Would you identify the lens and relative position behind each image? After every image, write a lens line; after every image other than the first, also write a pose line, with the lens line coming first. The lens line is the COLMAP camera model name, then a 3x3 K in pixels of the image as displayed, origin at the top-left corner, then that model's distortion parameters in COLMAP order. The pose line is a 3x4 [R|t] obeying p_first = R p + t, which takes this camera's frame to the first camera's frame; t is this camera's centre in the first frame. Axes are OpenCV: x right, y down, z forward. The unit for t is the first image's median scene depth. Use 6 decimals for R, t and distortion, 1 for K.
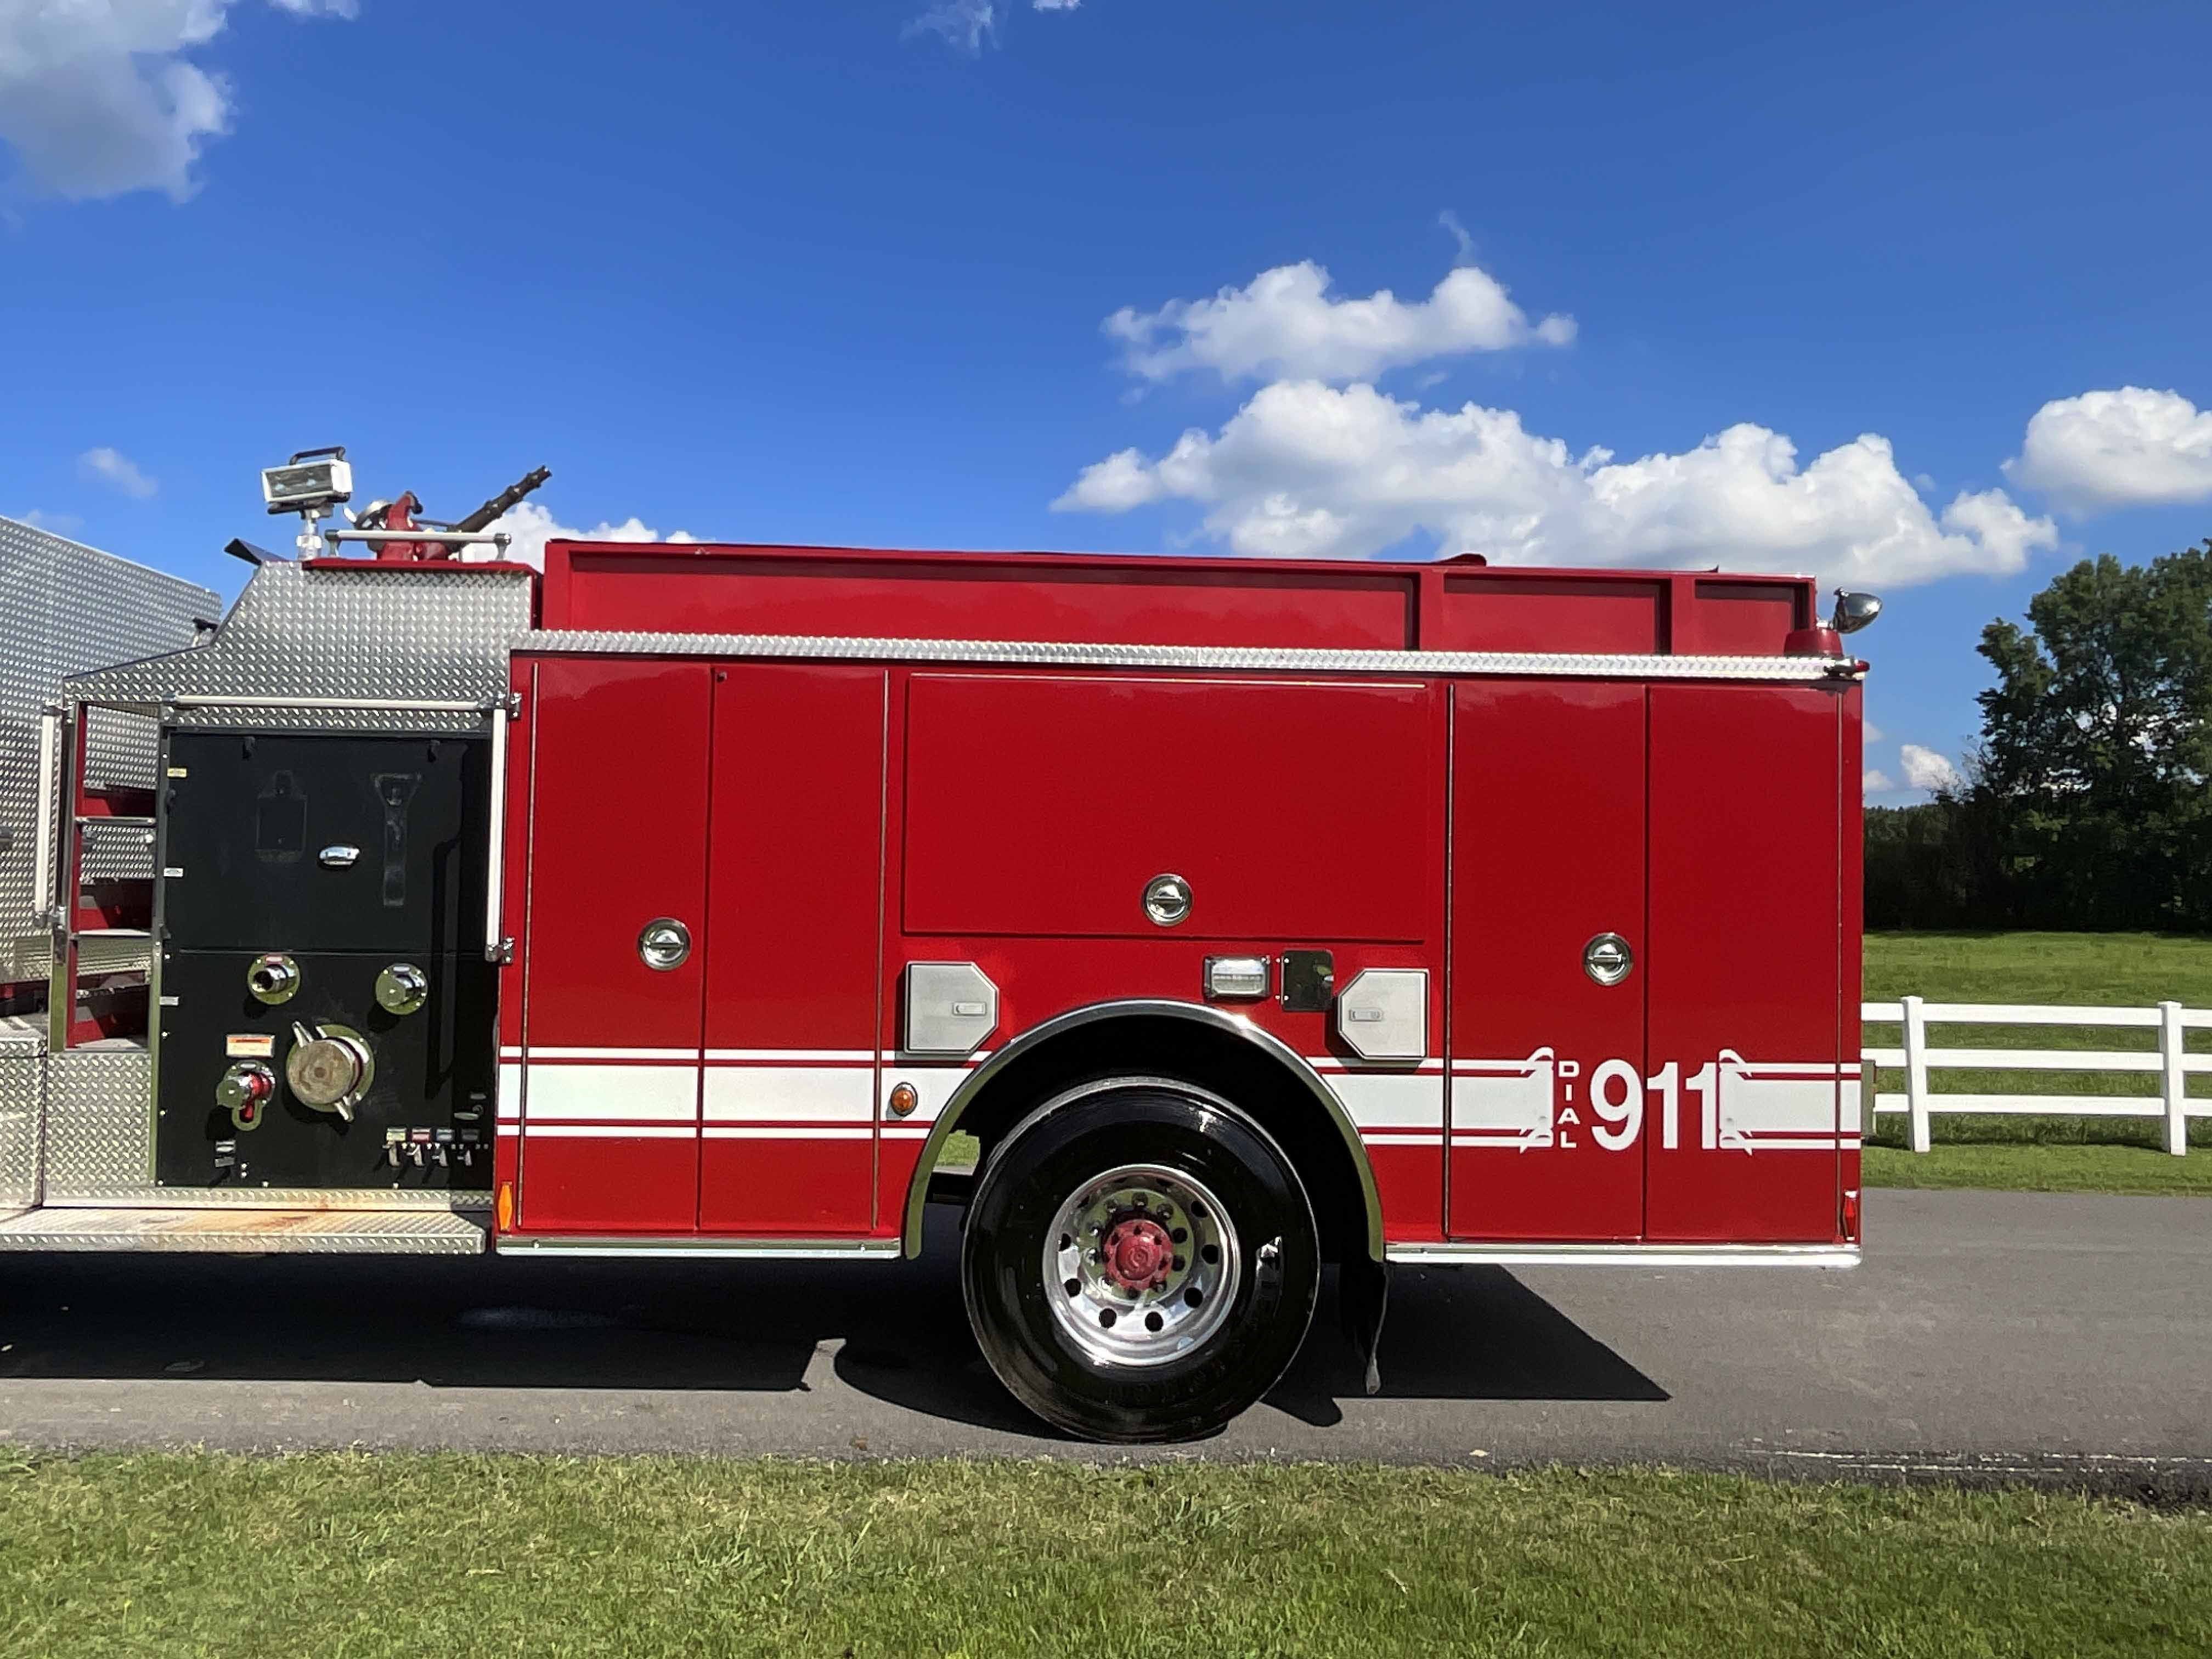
lens RADIAL K [[1635.8, 0, 1106.0], [0, 1635.8, 829.5], [0, 0, 1]] dist [0.009939, -0.024299]
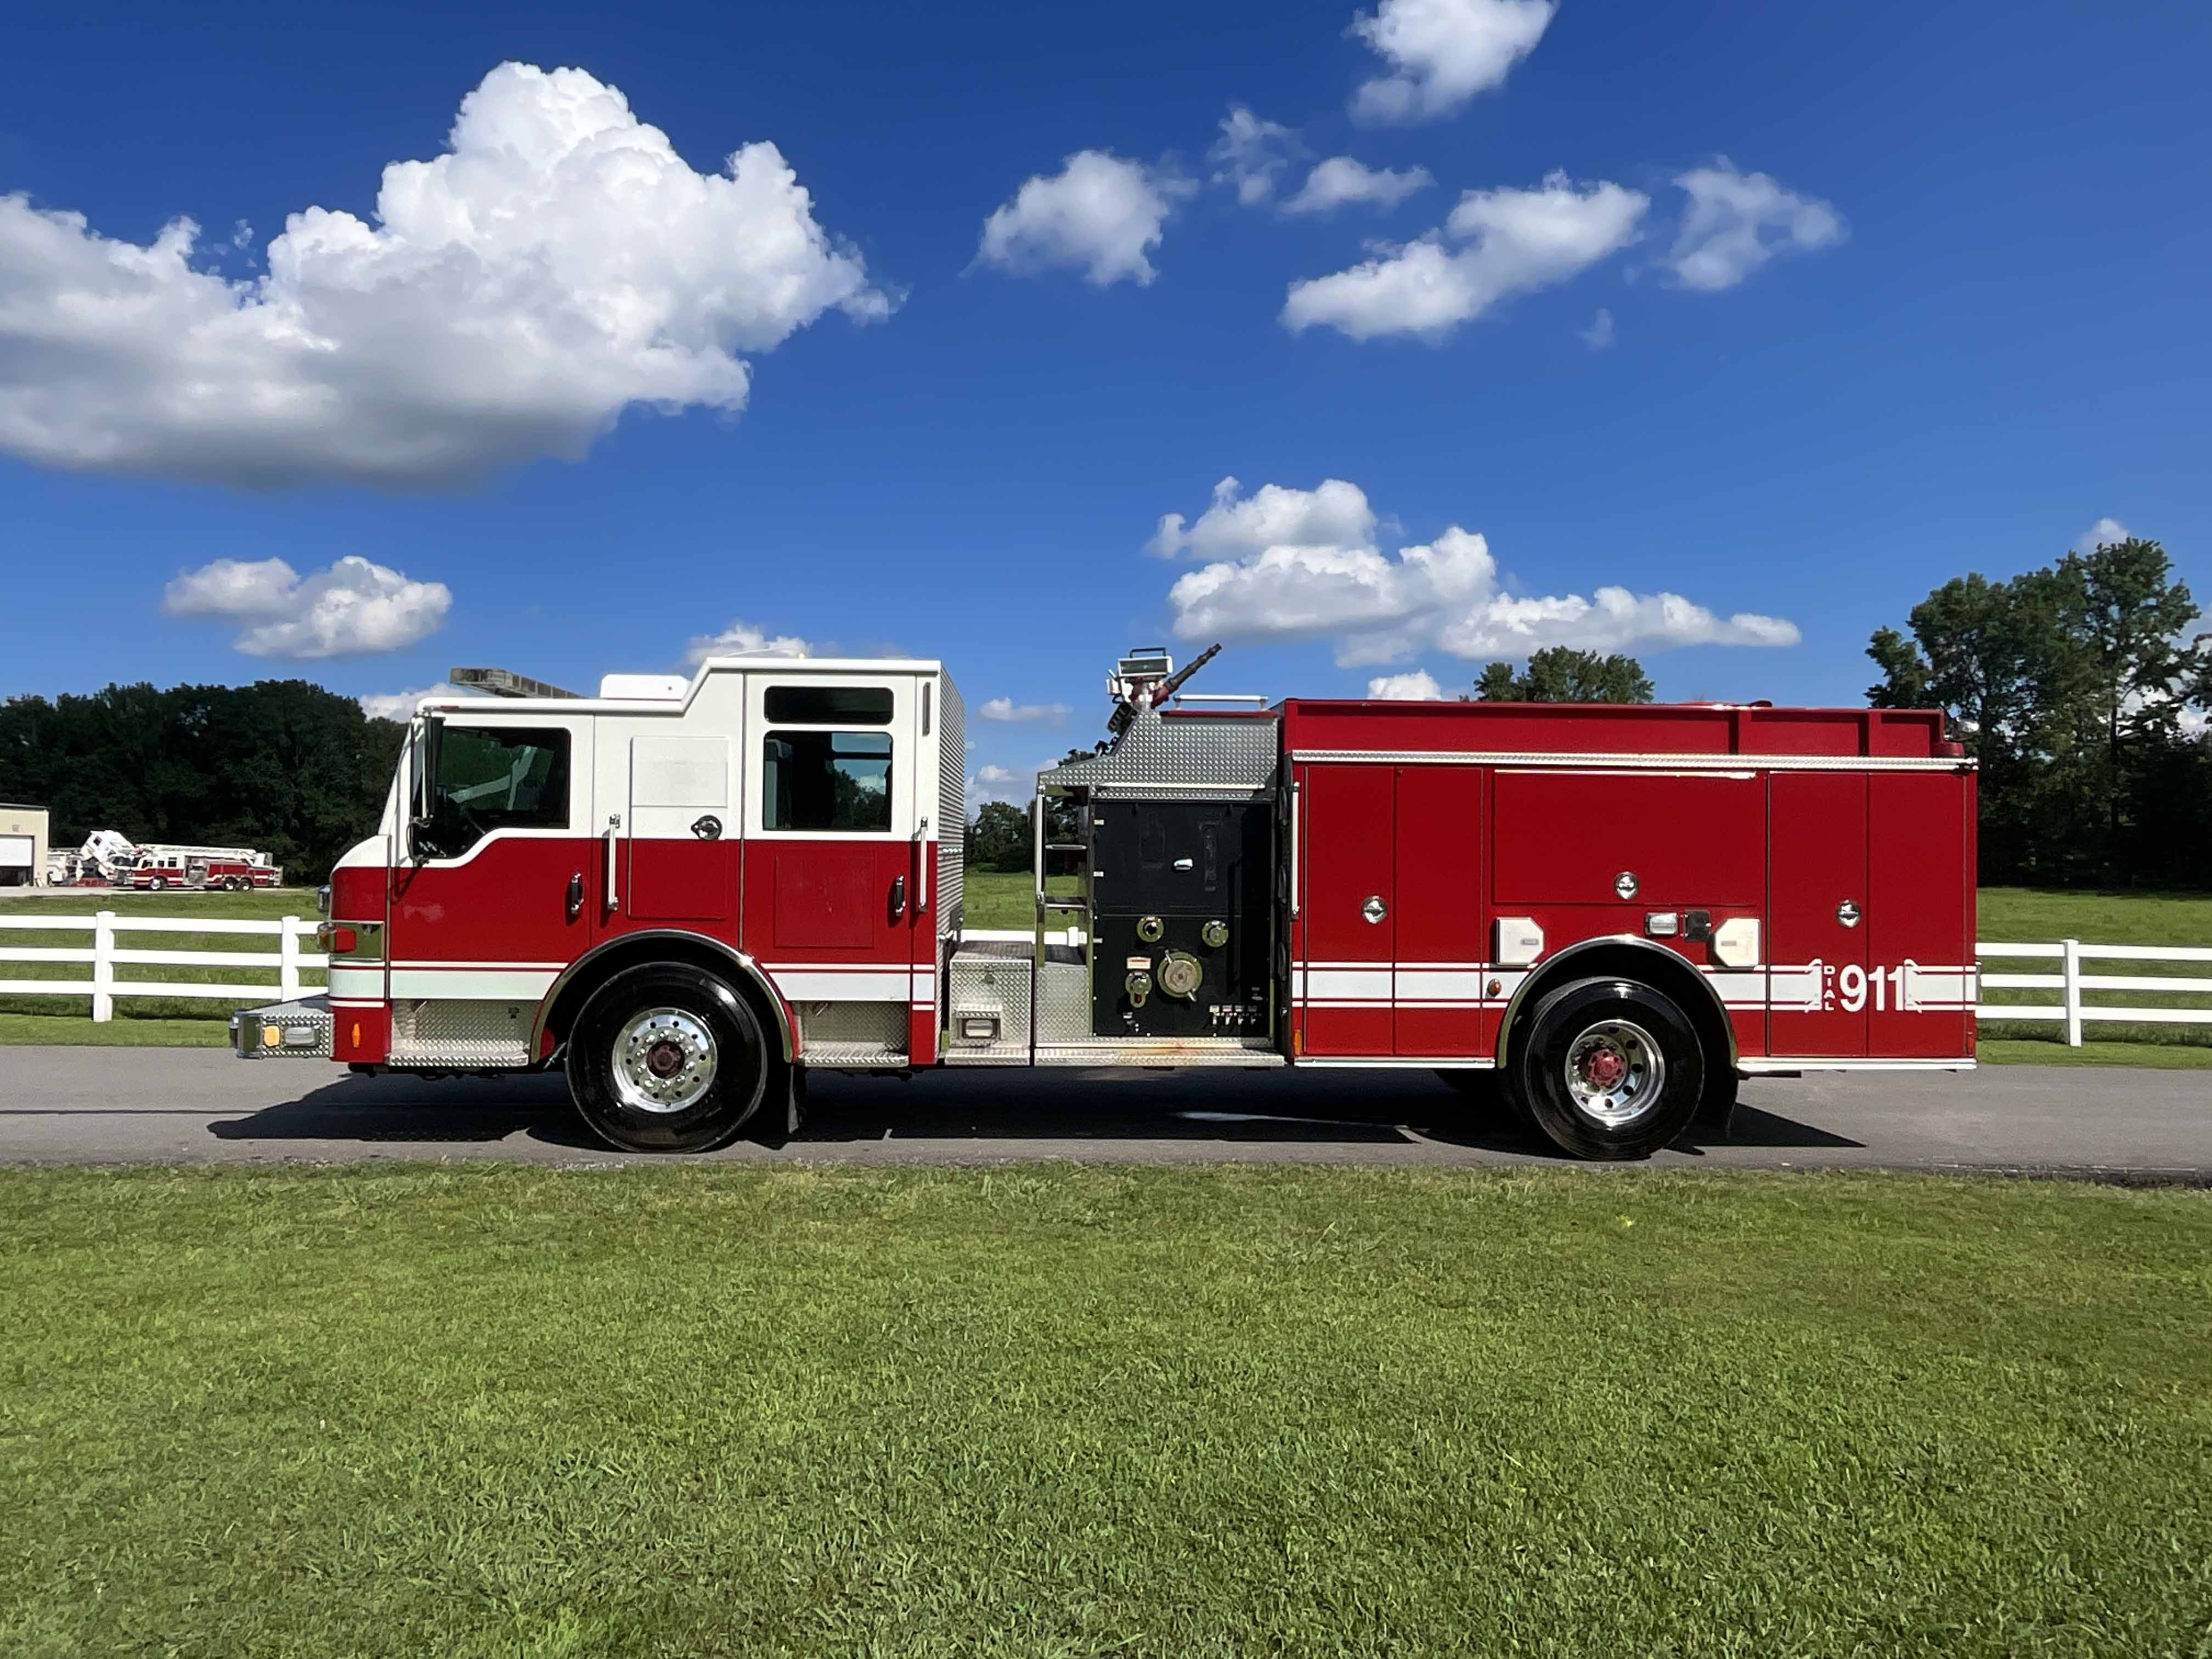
lens RADIAL K [[1402.6, 0, 1106.0], [0, 1402.6, 829.5], [0, 0, 1]] dist [-0.014186, 0.001064]
pose [[0.999976, -0.006501, -0.002180, -0.568206], [0.006539, 0.999812, 0.018249, -0.056263], [0.002061, -0.018263, 0.999831, -0.654838]]
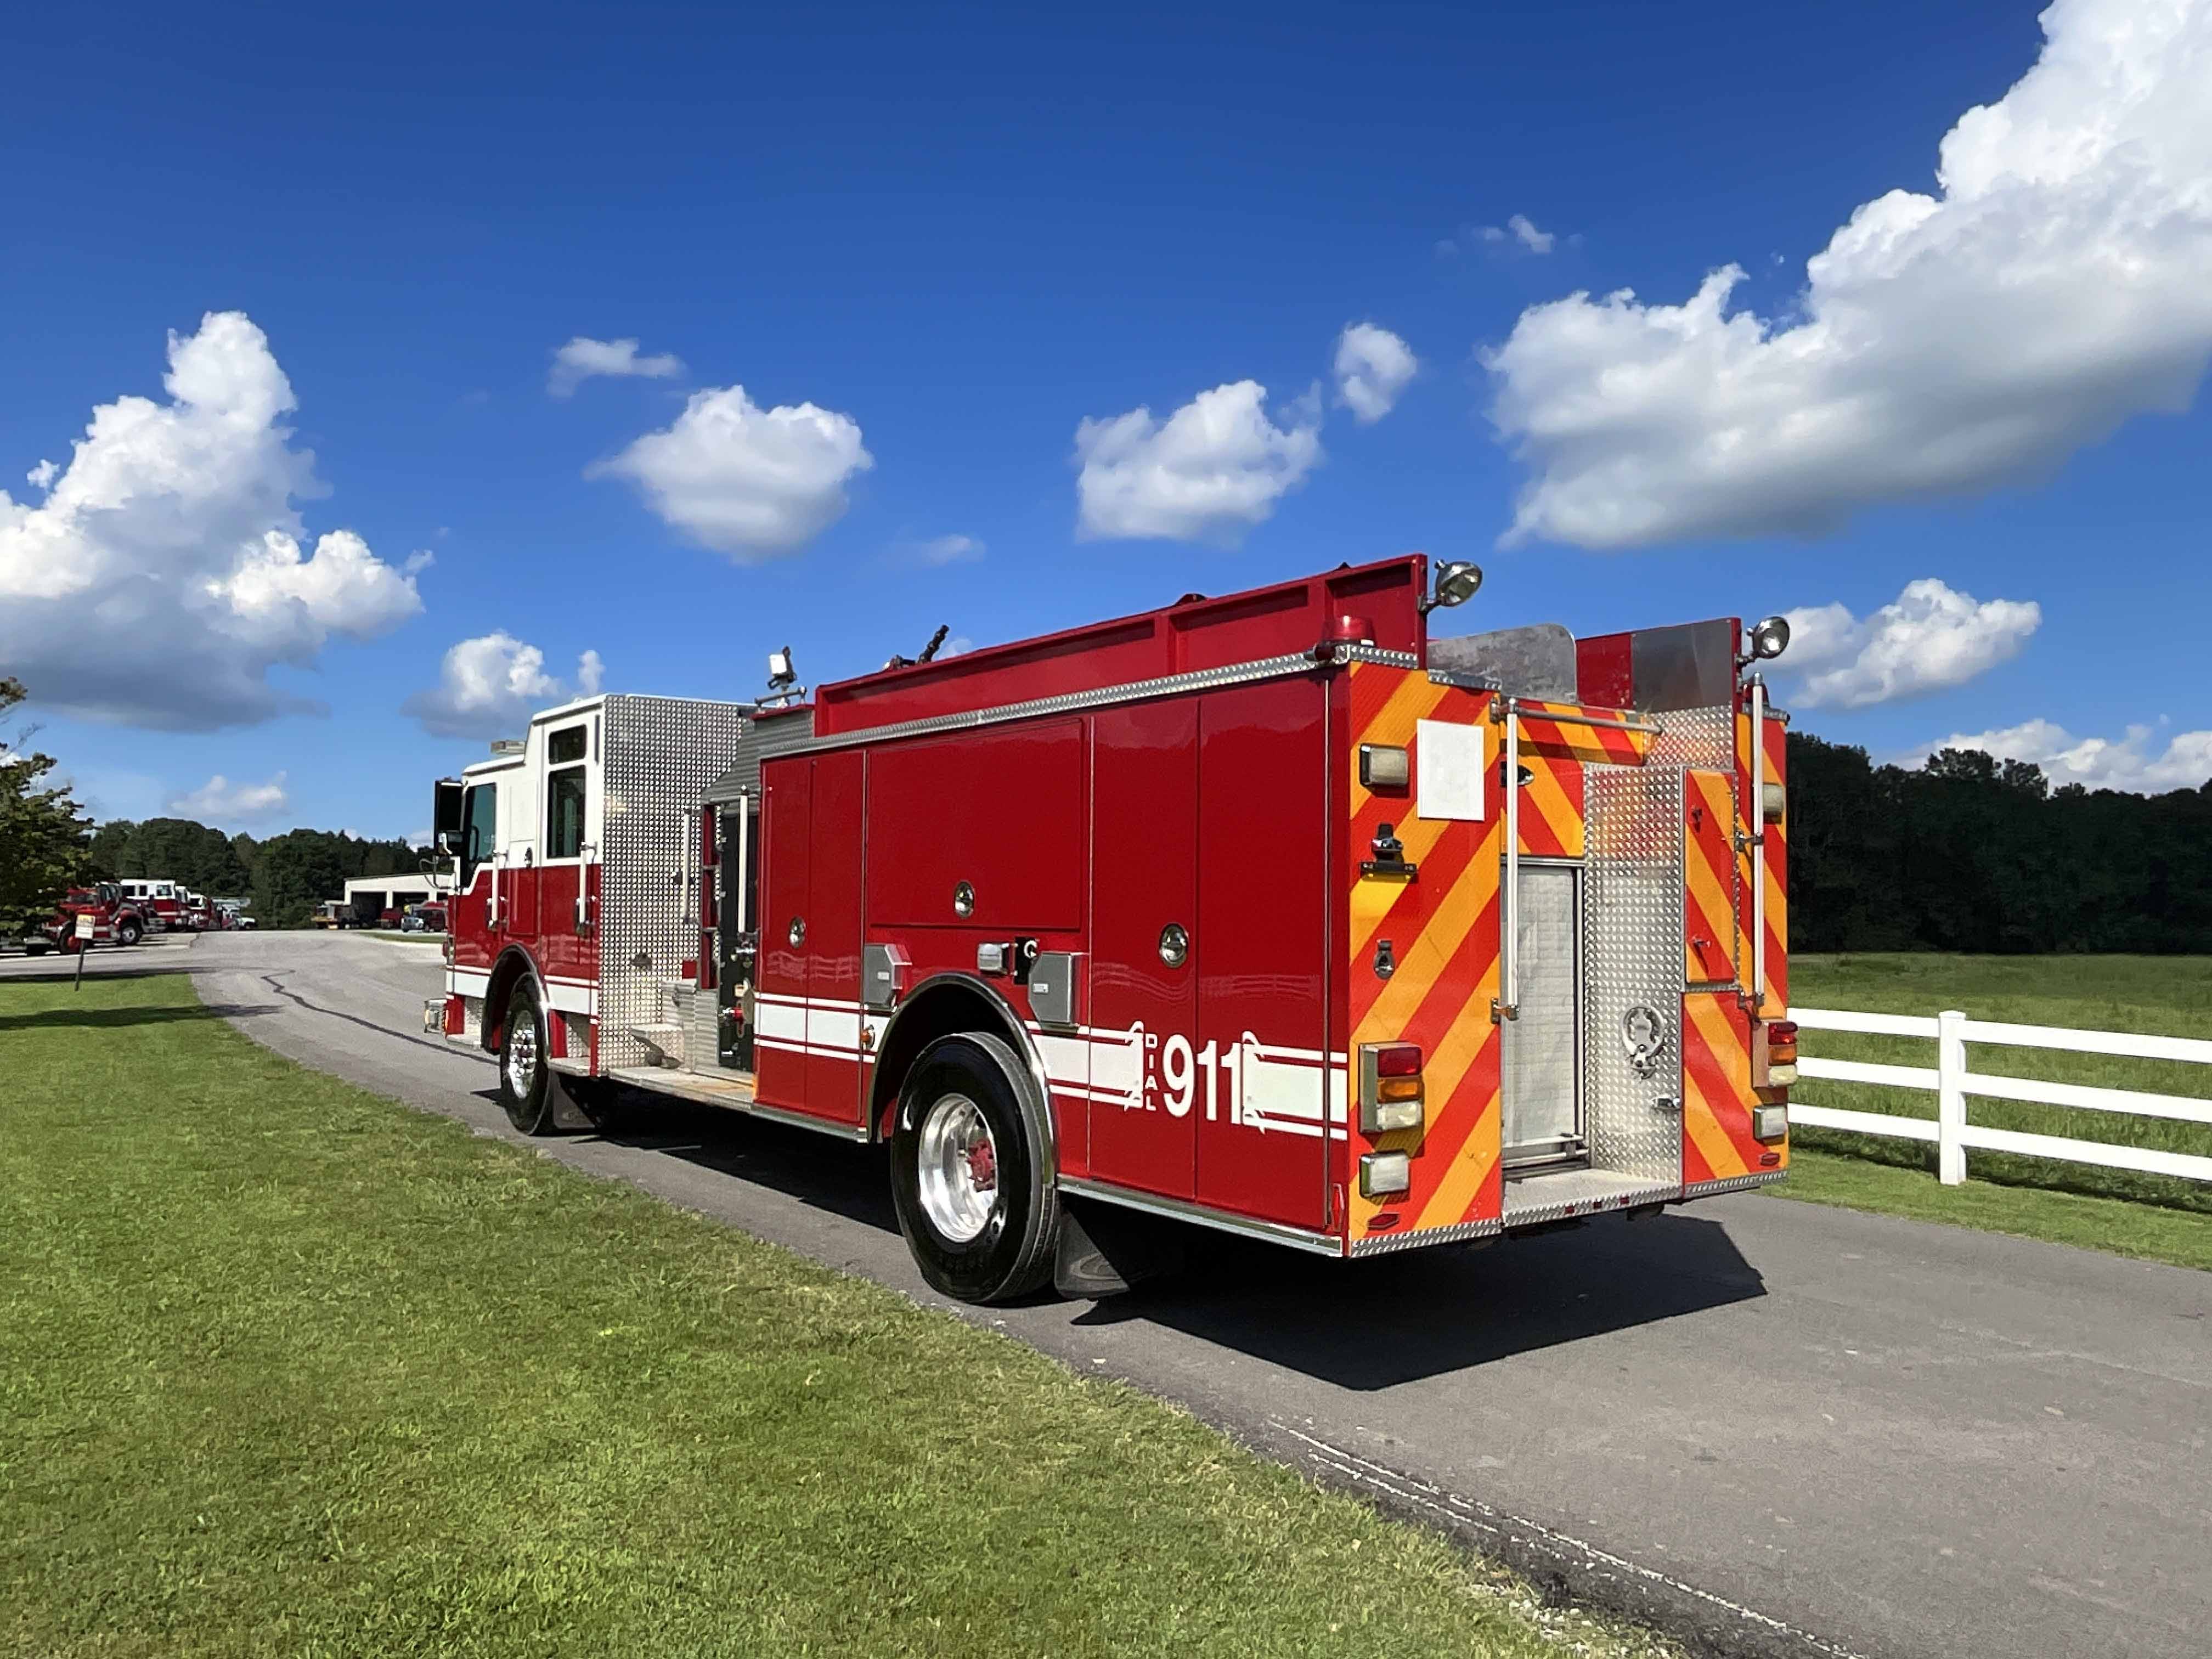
lens RADIAL K [[1642.9, 0, 1106.0], [0, 1642.9, 829.5], [0, 0, 1]] dist [0.027122, 0.001834]
pose [[0.563230, -0.053079, -0.824594, 1.210904], [0.031094, 0.998589, -0.043041, 0.046775], [0.825715, -0.001398, 0.564086, 0.323807]]
